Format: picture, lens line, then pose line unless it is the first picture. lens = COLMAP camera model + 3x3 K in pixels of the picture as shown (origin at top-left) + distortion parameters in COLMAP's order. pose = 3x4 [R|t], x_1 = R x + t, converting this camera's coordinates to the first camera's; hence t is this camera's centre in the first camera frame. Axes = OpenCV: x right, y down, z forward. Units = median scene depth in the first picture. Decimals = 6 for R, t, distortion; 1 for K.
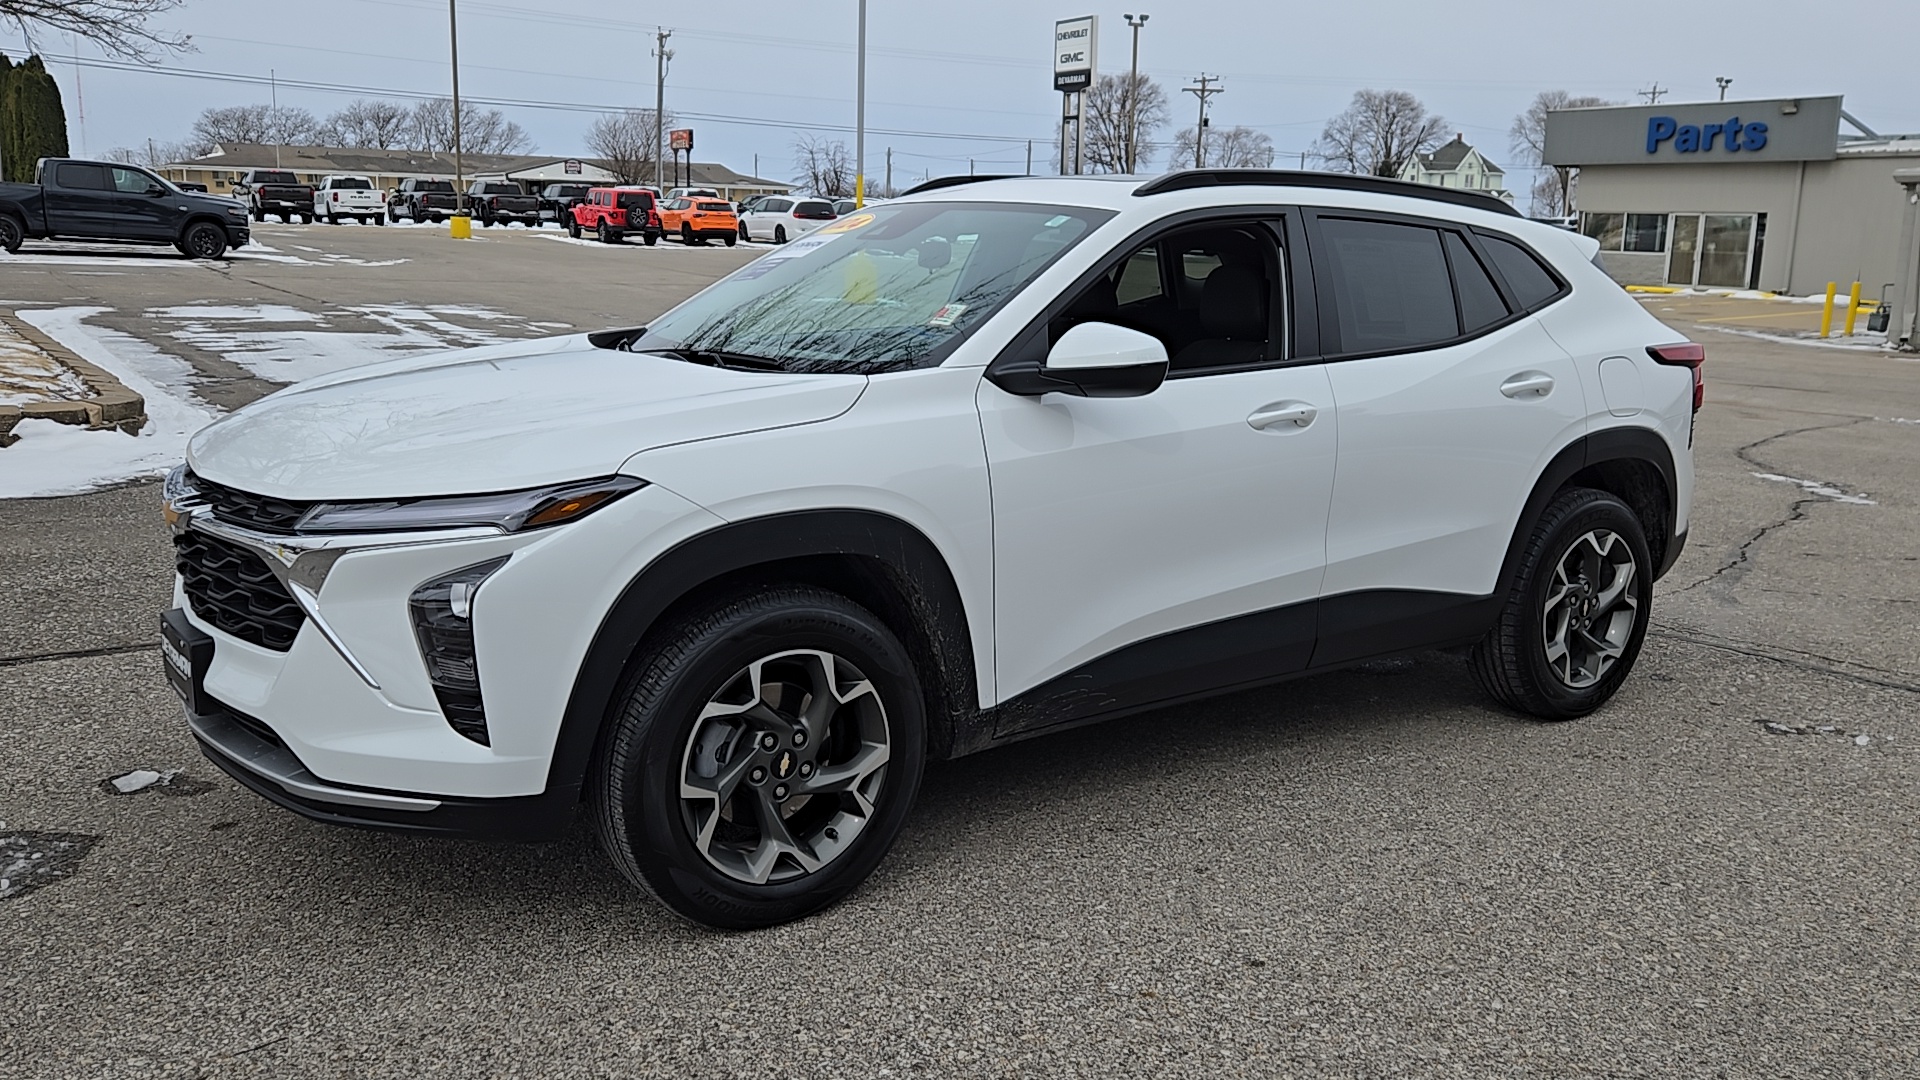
lens RADIAL K [[1590.5, 0, 955.1], [0, 1590.5, 539.3], [0, 0, 1]] dist [0.021013, -0.016005]
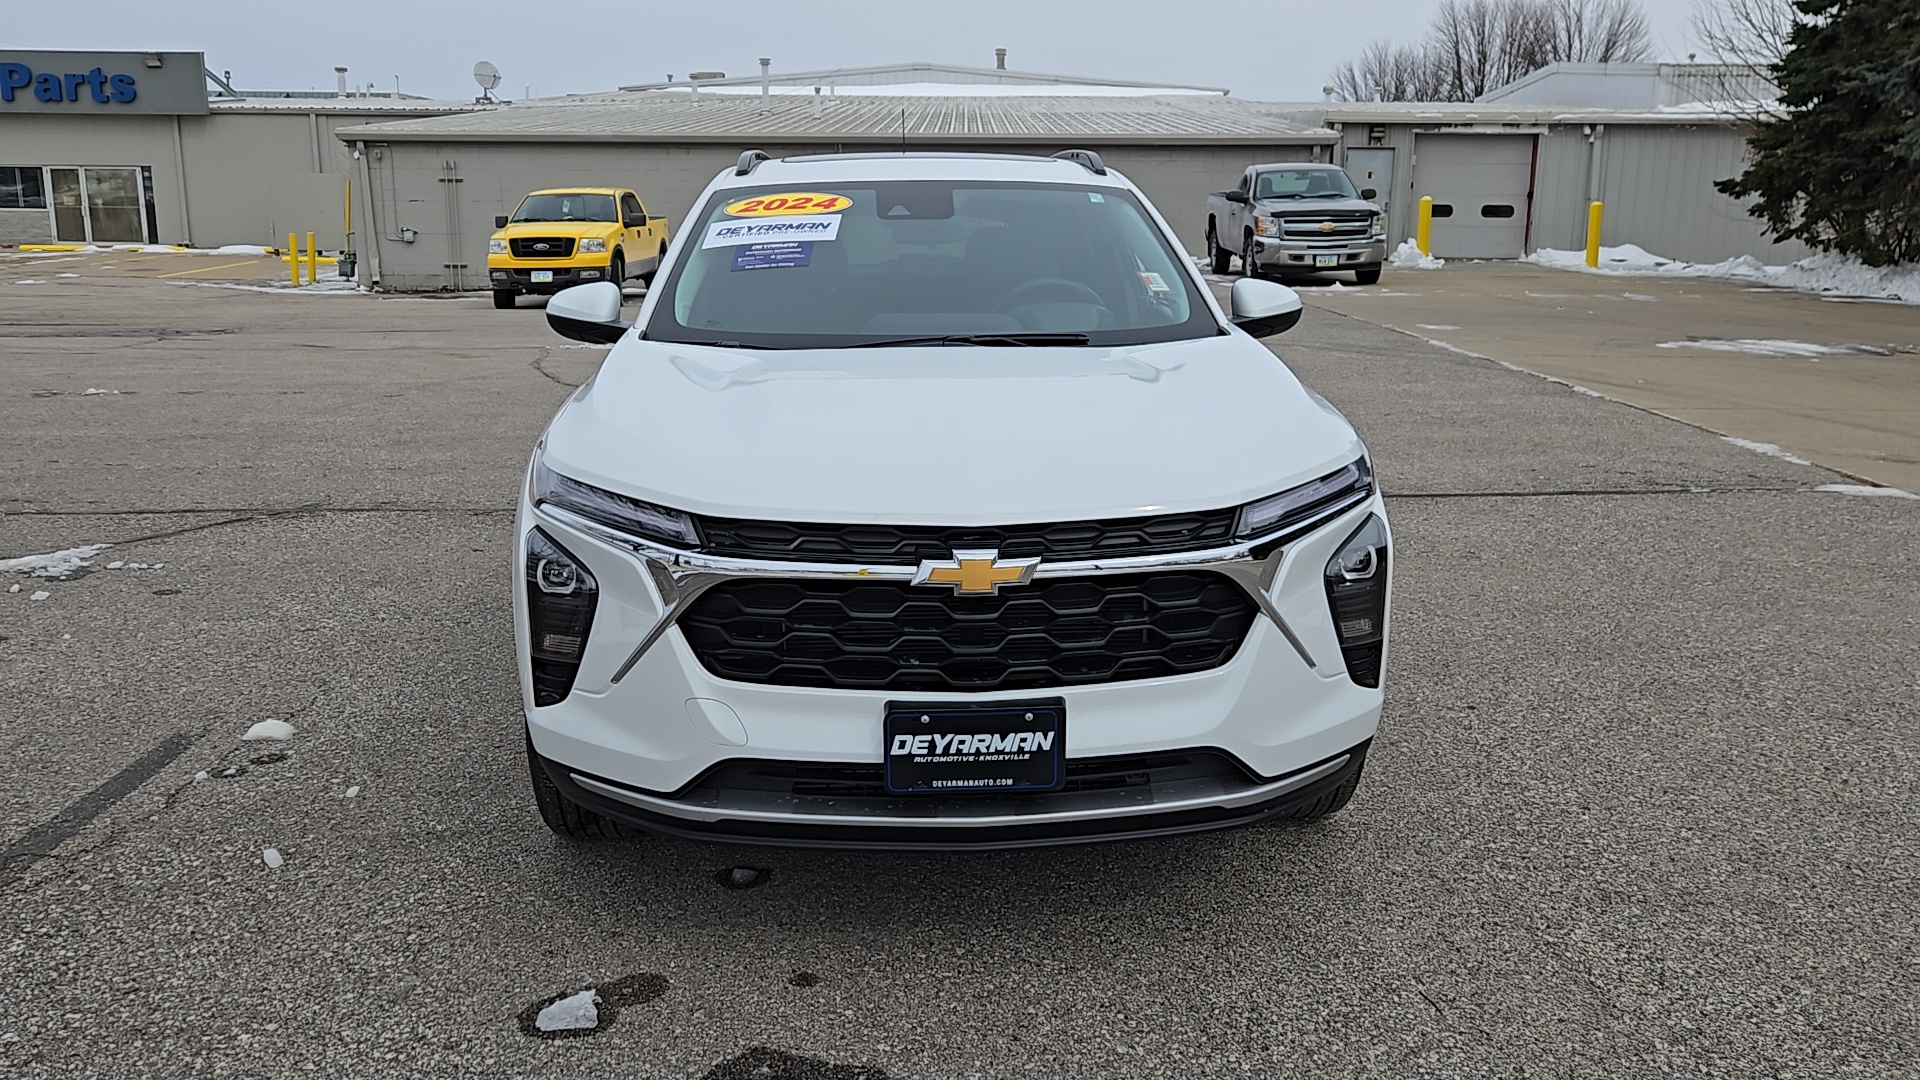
lens RADIAL K [[1590.5, 0, 966.1], [0, 1590.5, 537.0], [0, 0, 1]] dist [0.021013, -0.016005]
pose [[0.531779, -0.196657, 0.823734, -0.091236], [0.173348, 0.977347, 0.121422, -0.010688], [-0.828952, 0.078223, 0.553822, 0.041874]]
